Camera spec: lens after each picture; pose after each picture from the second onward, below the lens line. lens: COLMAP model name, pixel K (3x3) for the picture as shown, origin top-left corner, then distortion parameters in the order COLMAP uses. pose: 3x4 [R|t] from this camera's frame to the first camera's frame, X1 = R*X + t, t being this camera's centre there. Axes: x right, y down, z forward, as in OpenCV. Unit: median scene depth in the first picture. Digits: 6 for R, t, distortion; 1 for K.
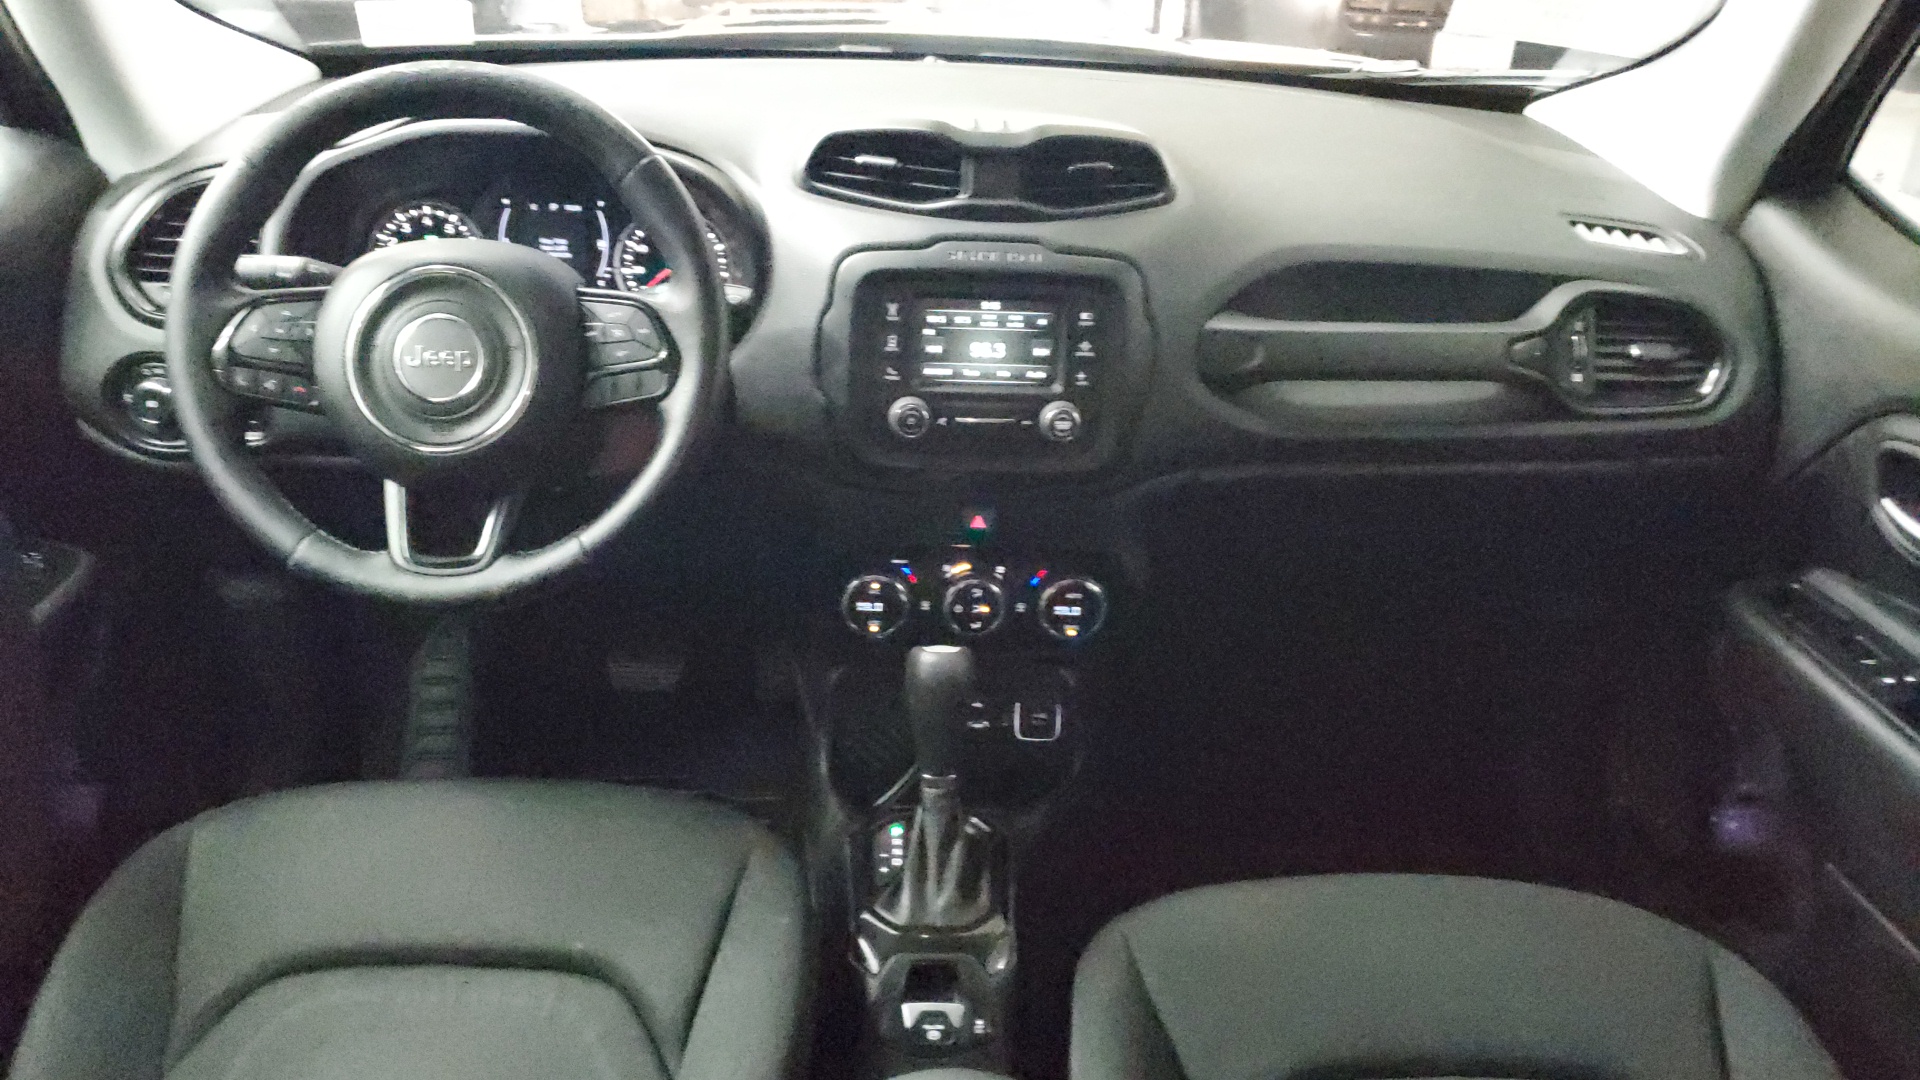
lens RADIAL K [[1512.6, 0, 960.0], [0, 1512.6, 540.0], [0, 0, 1]] dist [0.070093, -0.152815]
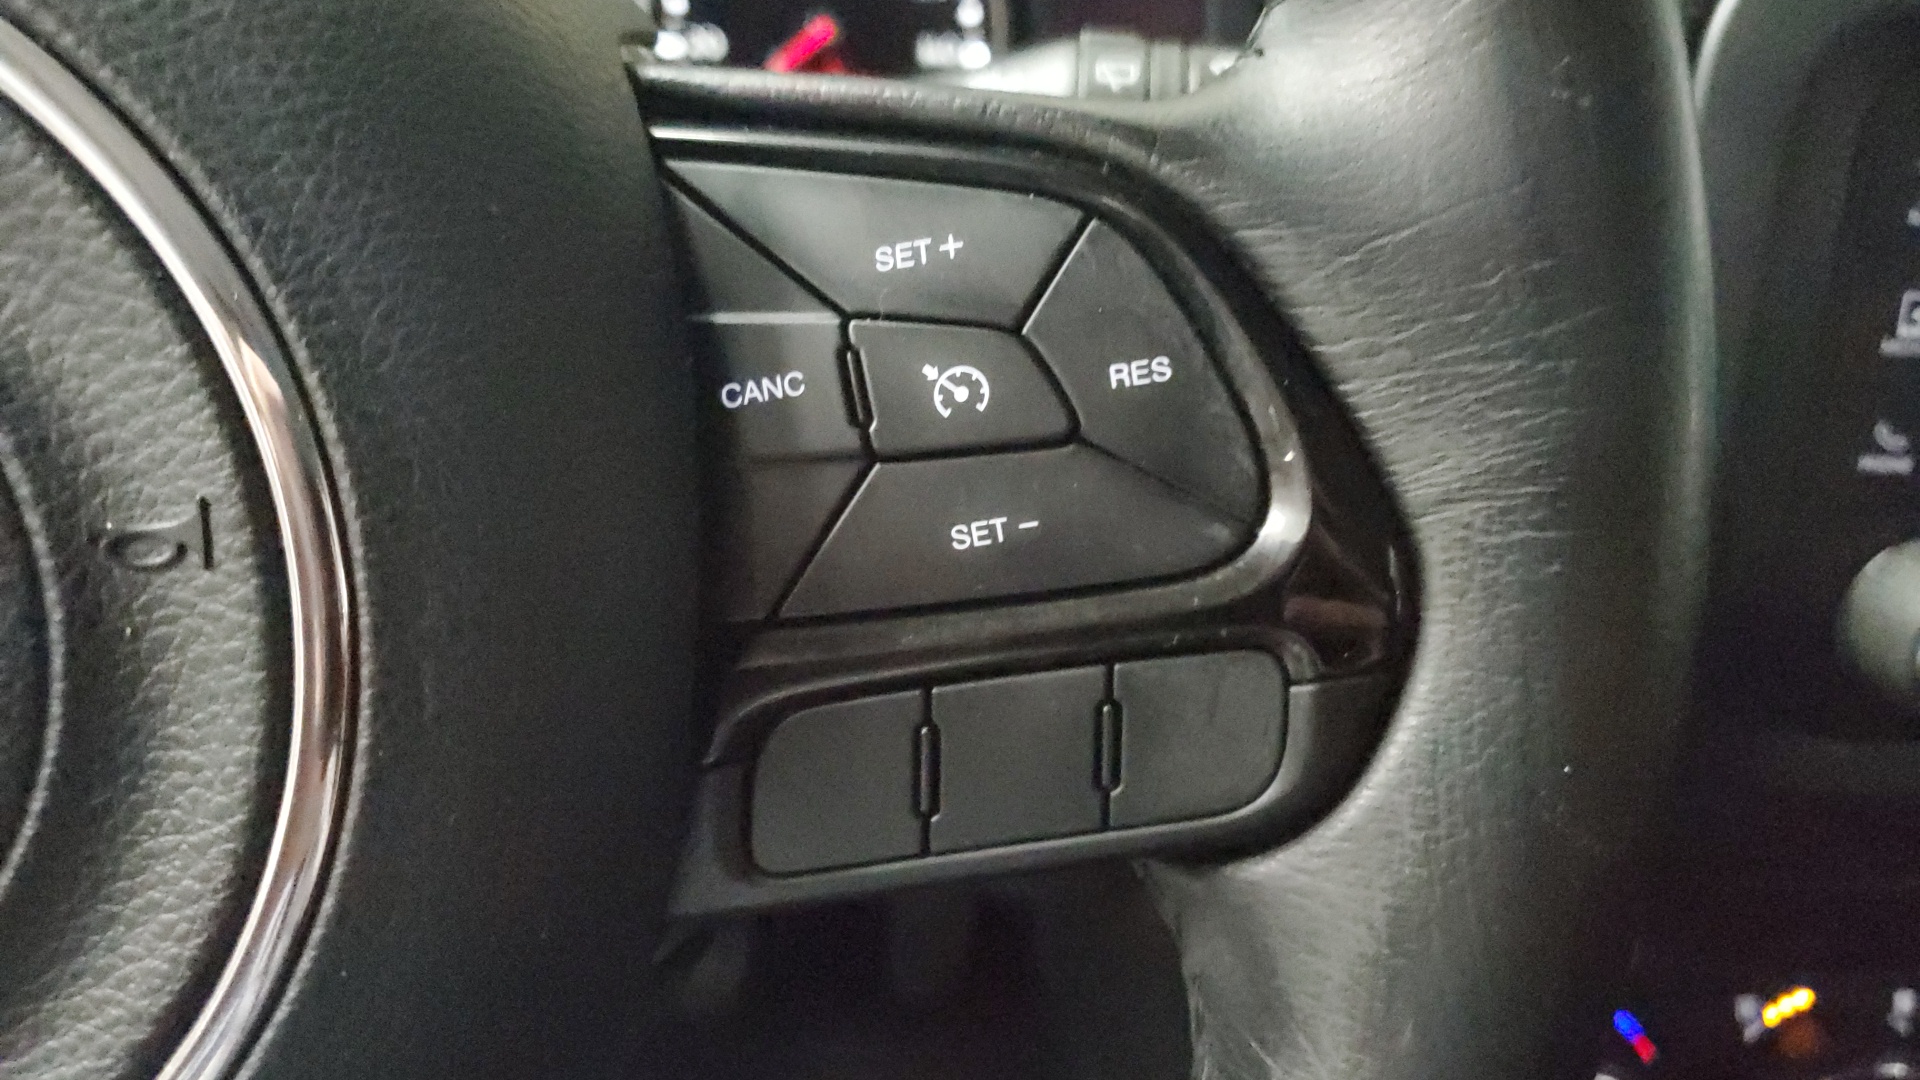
lens RADIAL K [[1512.6, 0, 960.0], [0, 1512.6, 540.0], [0, 0, 1]] dist [0.070093, -0.152815]
pose [[0.997122, -0.018253, 0.073579, -0.207800], [0.010814, 0.994903, 0.100259, -0.120212], [-0.075034, -0.099175, 0.992237, 0.763853]]
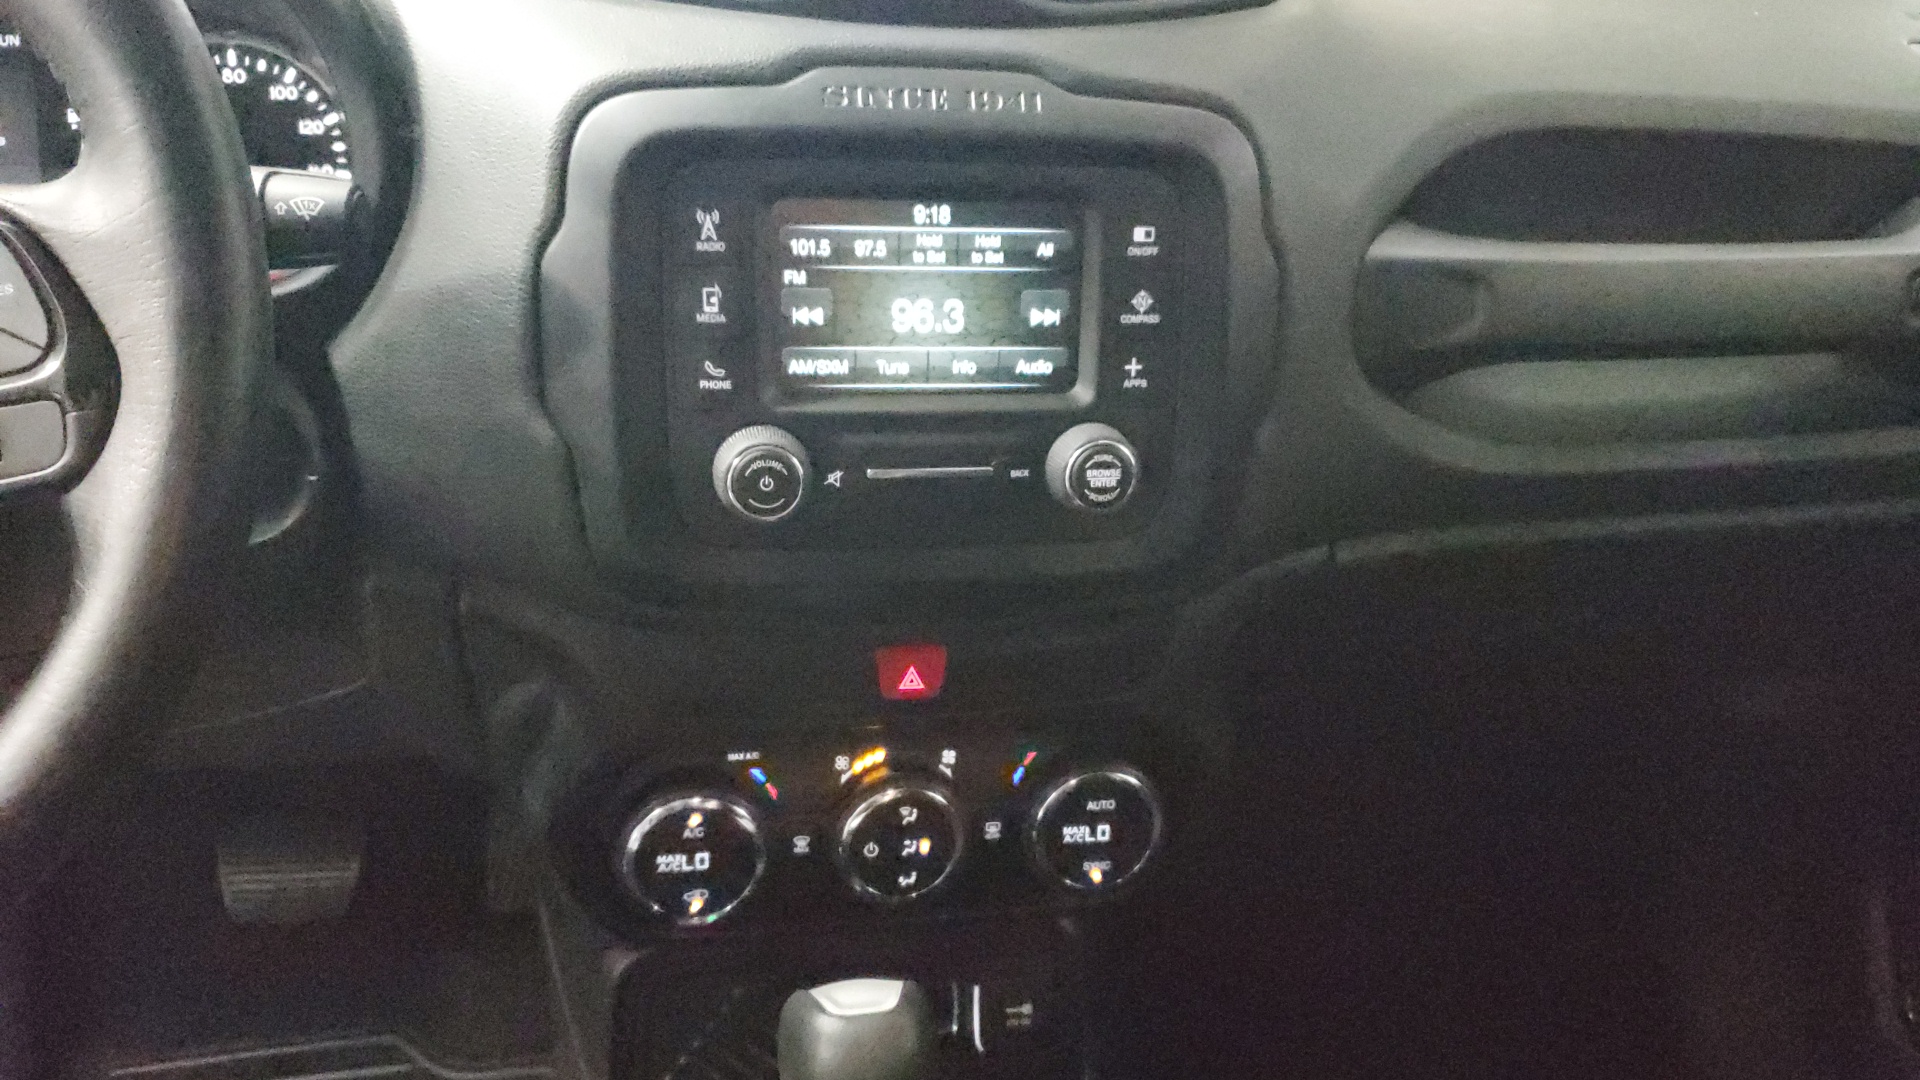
lens RADIAL K [[1446.1, 0, 962.9], [0, 1446.1, 551.7], [0, 0, 1]] dist [0.061652, -0.129988]
pose [[0.987651, -0.051527, 0.147957, -0.038403], [0.046006, 0.998120, 0.040501, -0.072446], [-0.149766, -0.033194, 0.988164, 0.571844]]
